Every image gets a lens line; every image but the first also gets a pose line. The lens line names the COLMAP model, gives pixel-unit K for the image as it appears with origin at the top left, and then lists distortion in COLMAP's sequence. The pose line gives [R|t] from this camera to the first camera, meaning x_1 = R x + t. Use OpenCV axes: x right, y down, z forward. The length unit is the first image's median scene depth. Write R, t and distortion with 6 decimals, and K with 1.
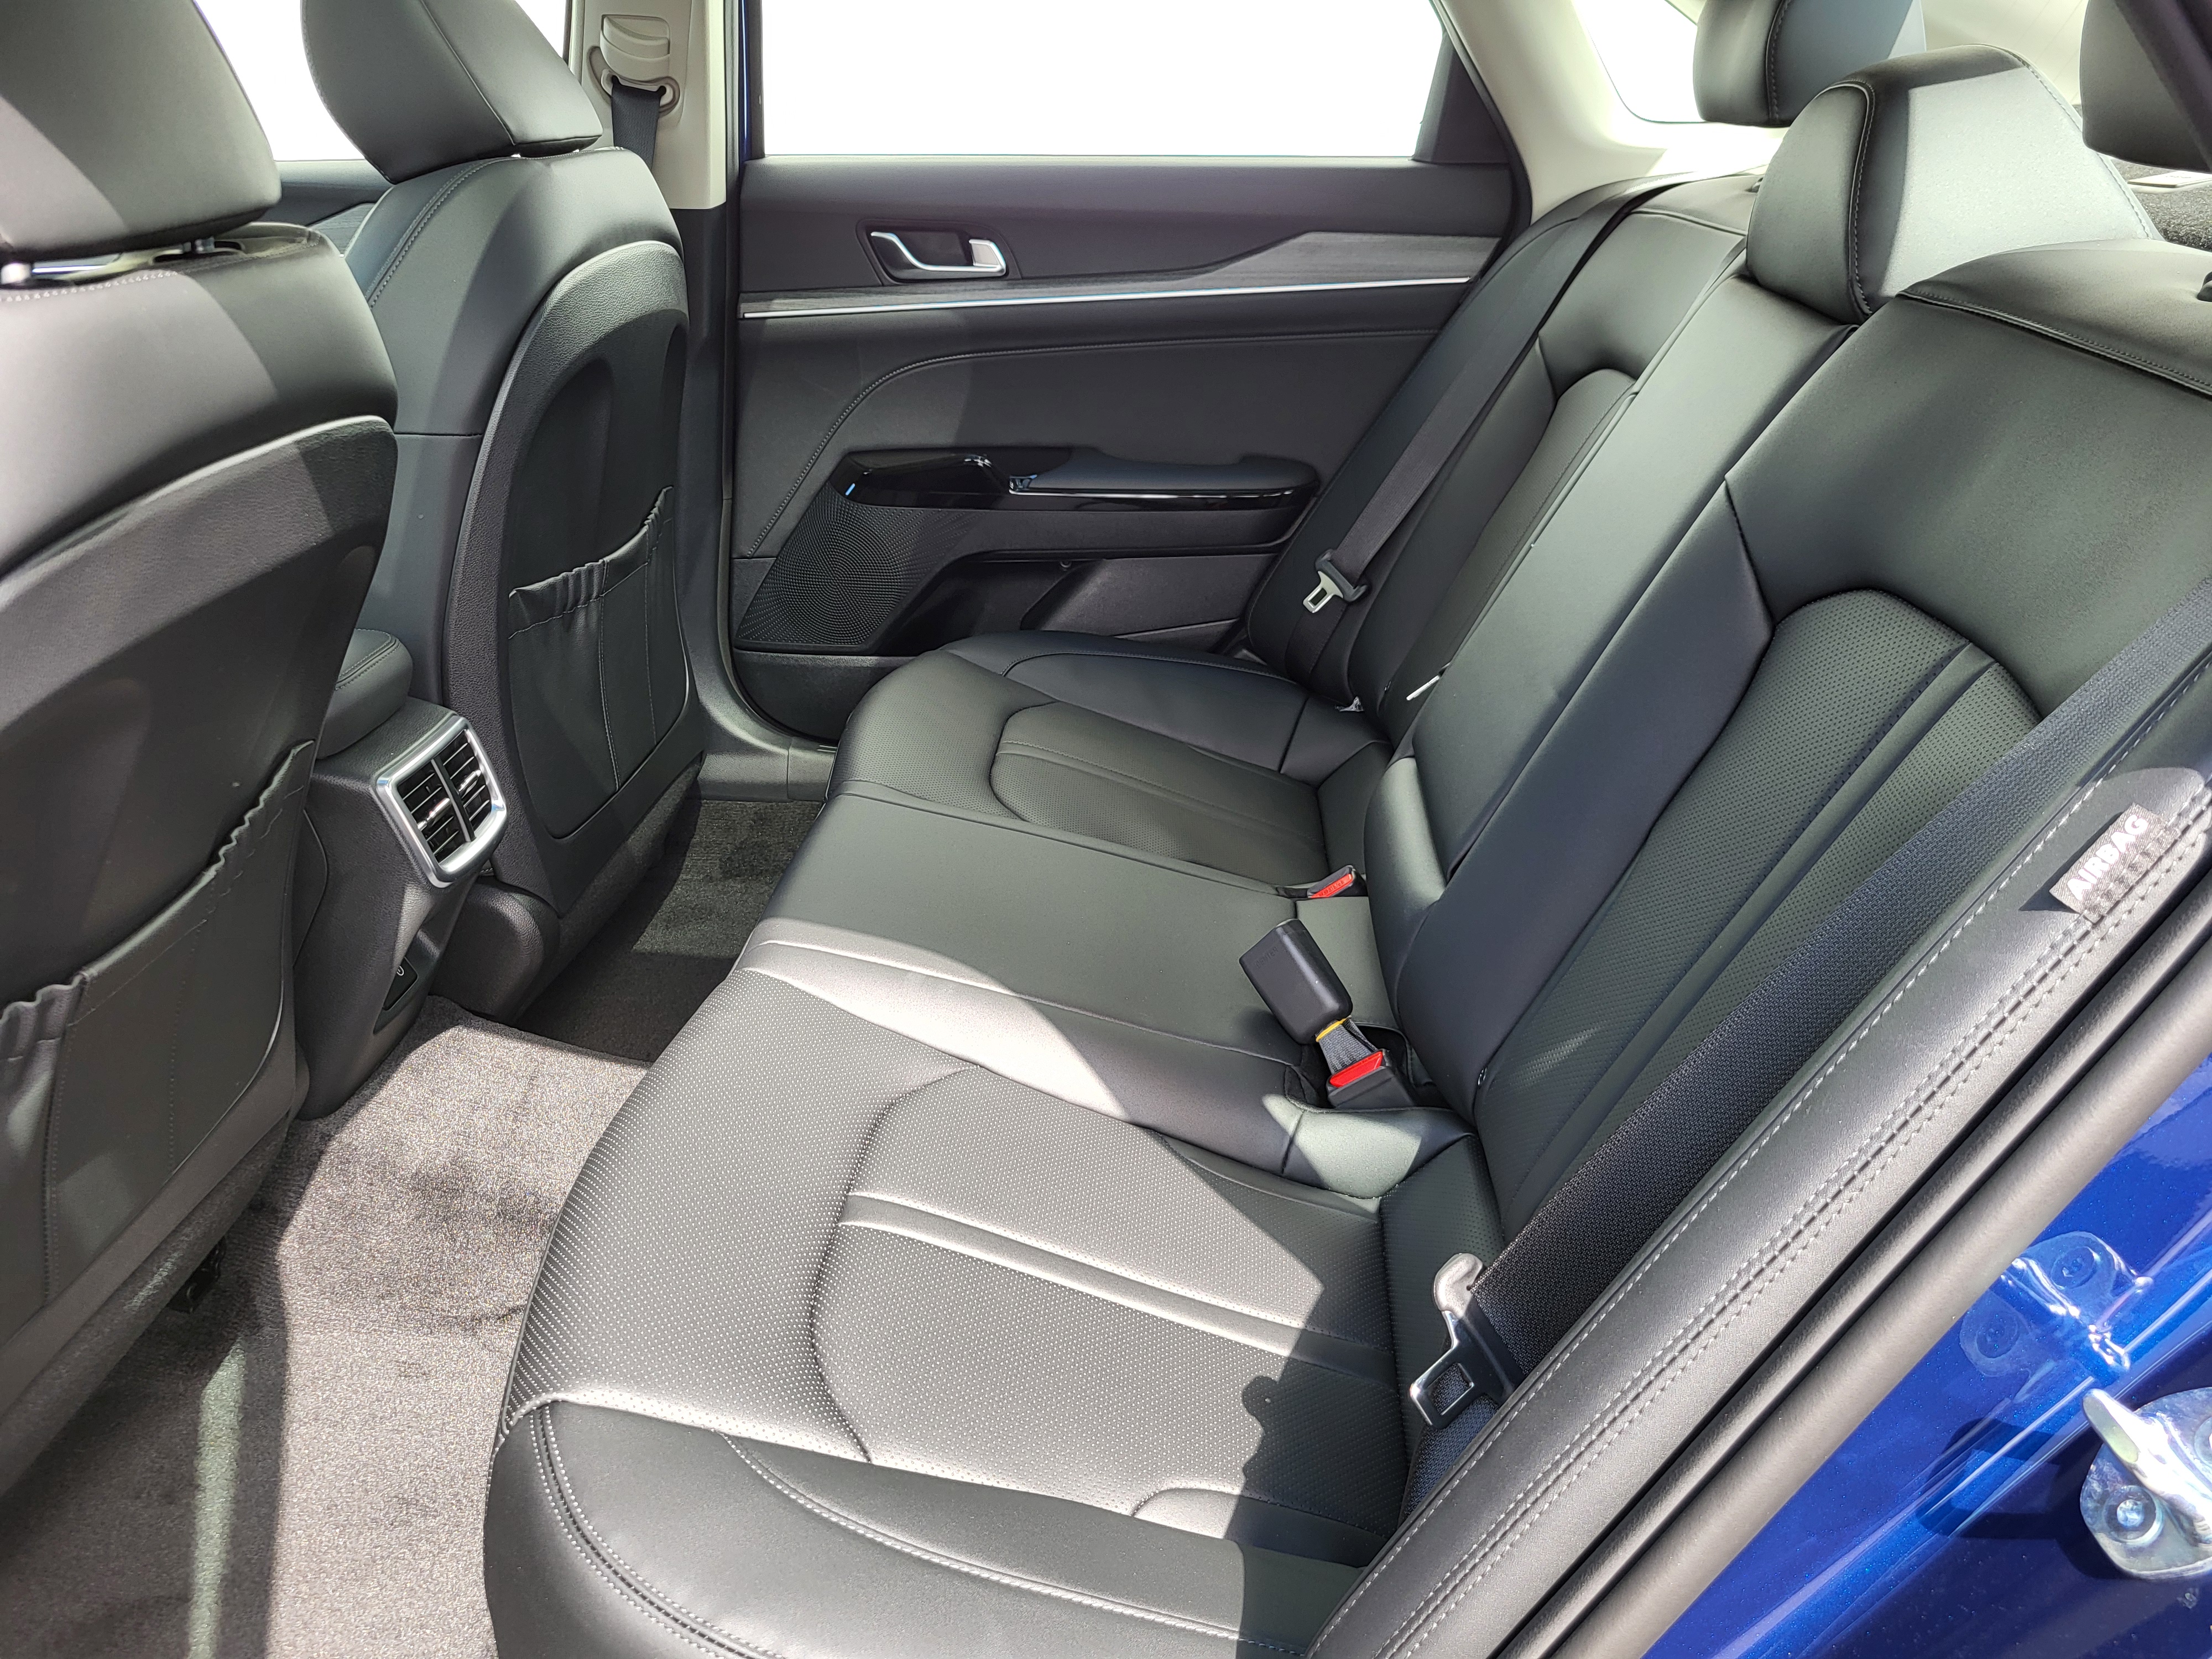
lens RADIAL K [[1706.4, 0, 1117.1], [0, 1706.4, 800.9], [0, 0, 1]] dist [0.033145, -0.004221]
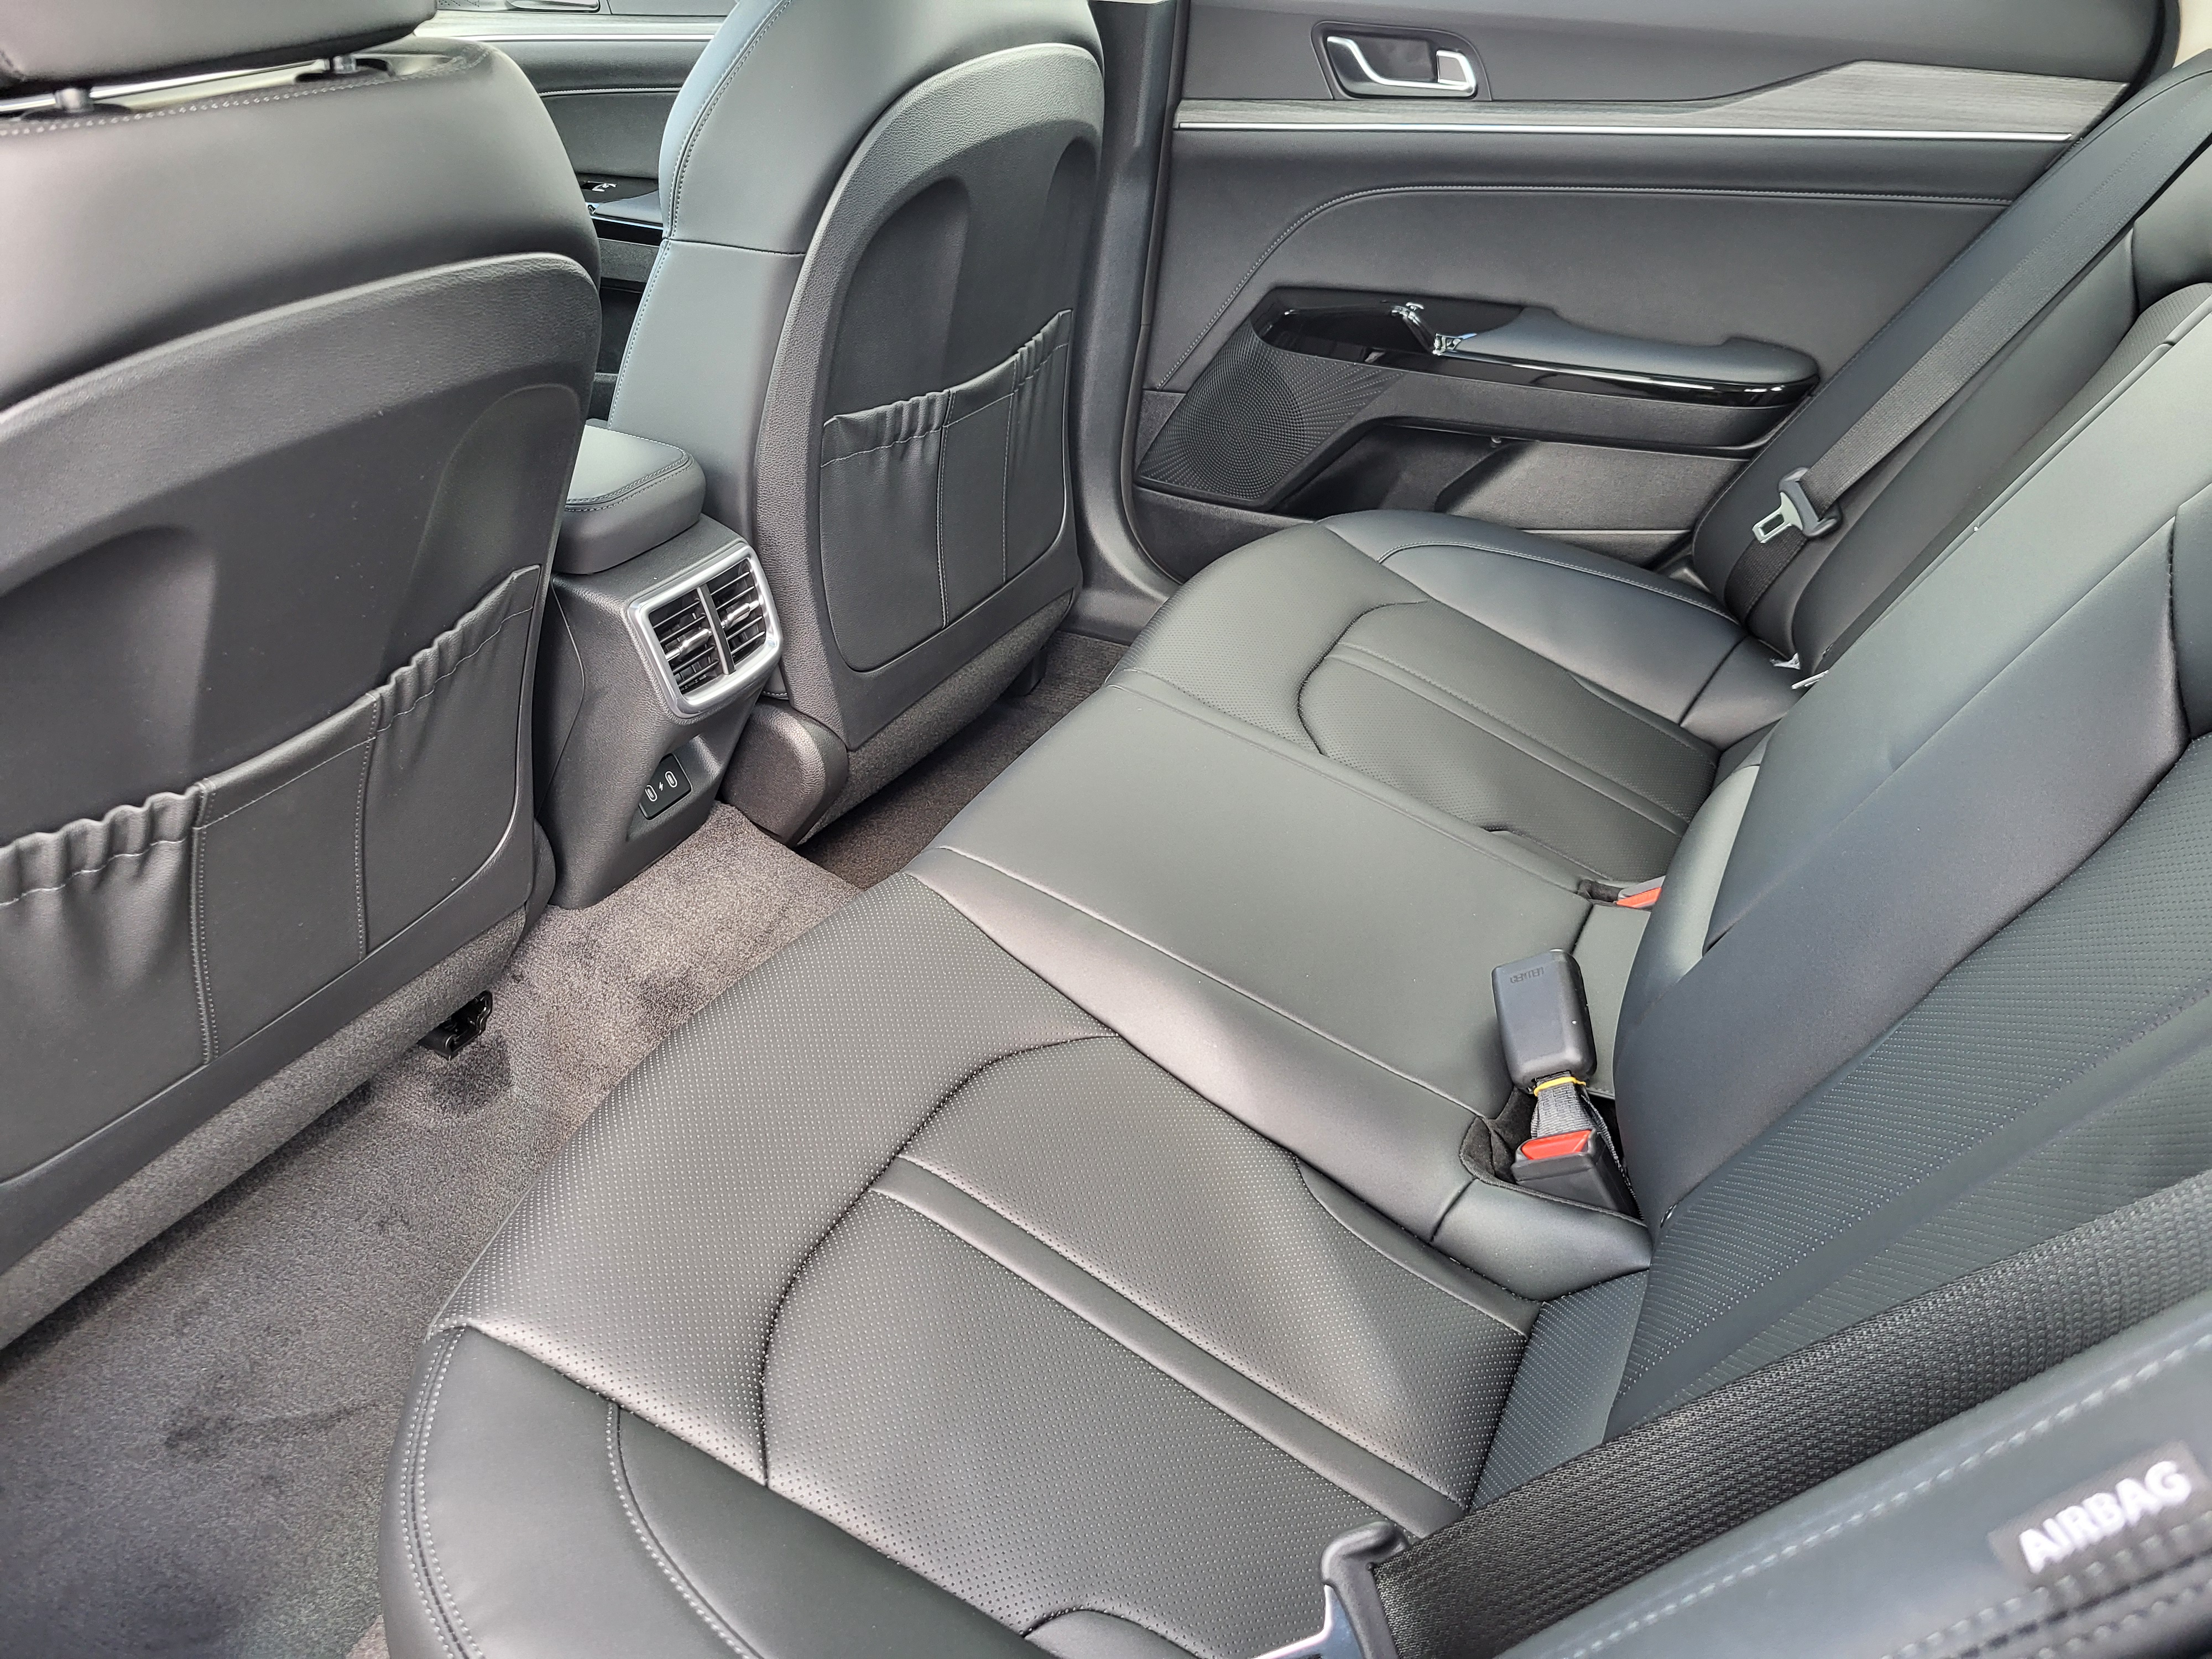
lens RADIAL K [[1690.5, 0, 1128.2], [0, 1690.5, 777.1], [0, 0, 1]] dist [0.039645, -0.012530]
pose [[0.923487, 0.195274, -0.330213, 0.135577], [-0.156229, 0.977579, 0.141182, -0.073160], [0.350378, -0.078791, 0.933288, 0.126793]]
